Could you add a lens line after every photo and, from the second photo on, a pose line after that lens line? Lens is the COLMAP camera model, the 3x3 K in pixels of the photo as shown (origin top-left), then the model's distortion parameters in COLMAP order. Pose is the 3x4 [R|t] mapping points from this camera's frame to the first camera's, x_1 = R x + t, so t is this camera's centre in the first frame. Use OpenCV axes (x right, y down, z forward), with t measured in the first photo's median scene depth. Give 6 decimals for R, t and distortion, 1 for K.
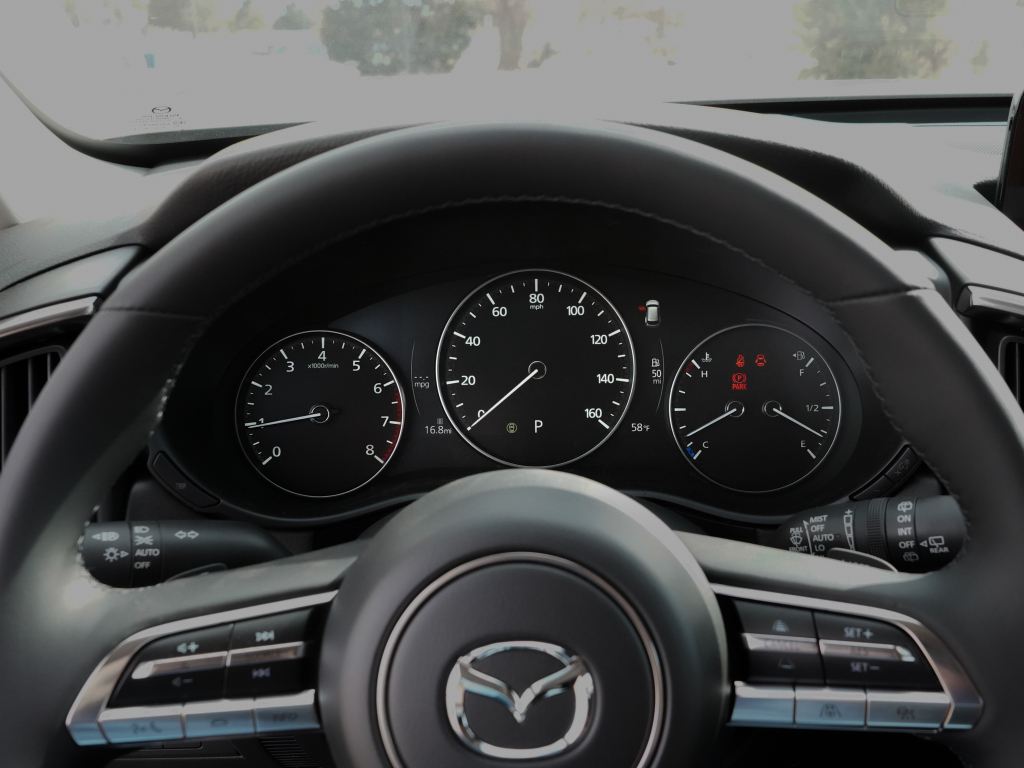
lens RADIAL K [[1005.3, 0, 522.9], [0, 1005.3, 383.3], [0, 0, 1]] dist [-0.050916, 0.000000]
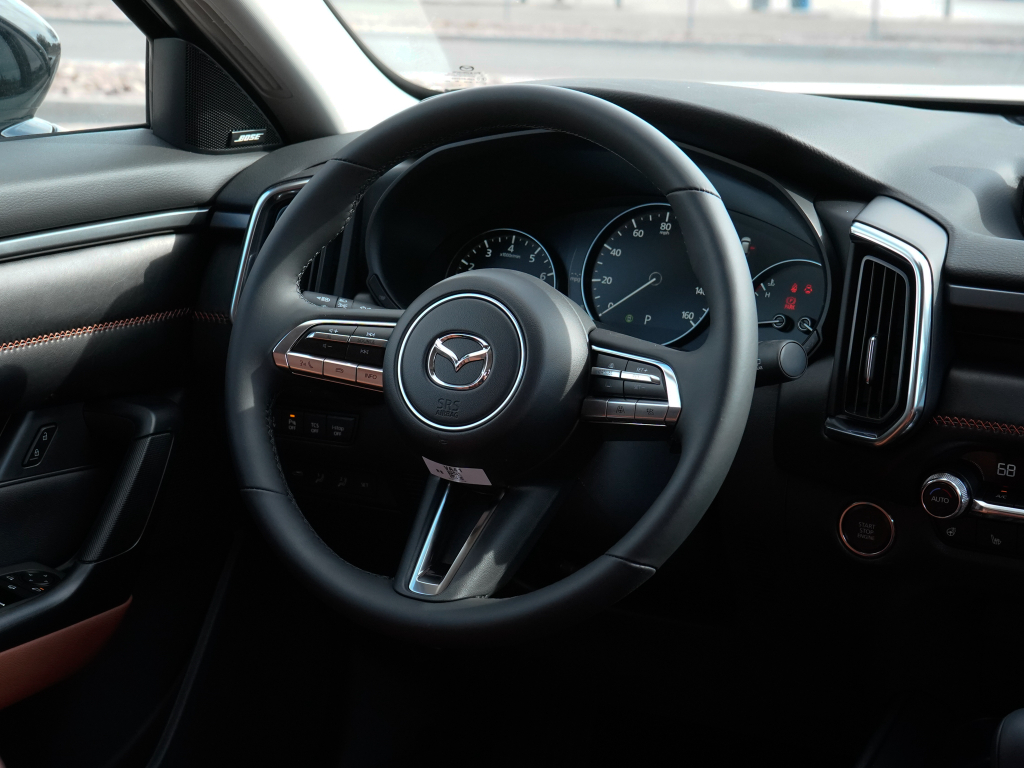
lens RADIAL K [[1520.7, 0, 510.4], [0, 1520.7, 384.4], [0, 0, 1]] dist [-0.082934, 0.000000]
pose [[0.896128, 0.154875, -0.415894, 0.719617], [-0.184530, 0.982312, -0.031802, 0.229737], [0.403613, 0.105244, 0.908857, -0.916197]]
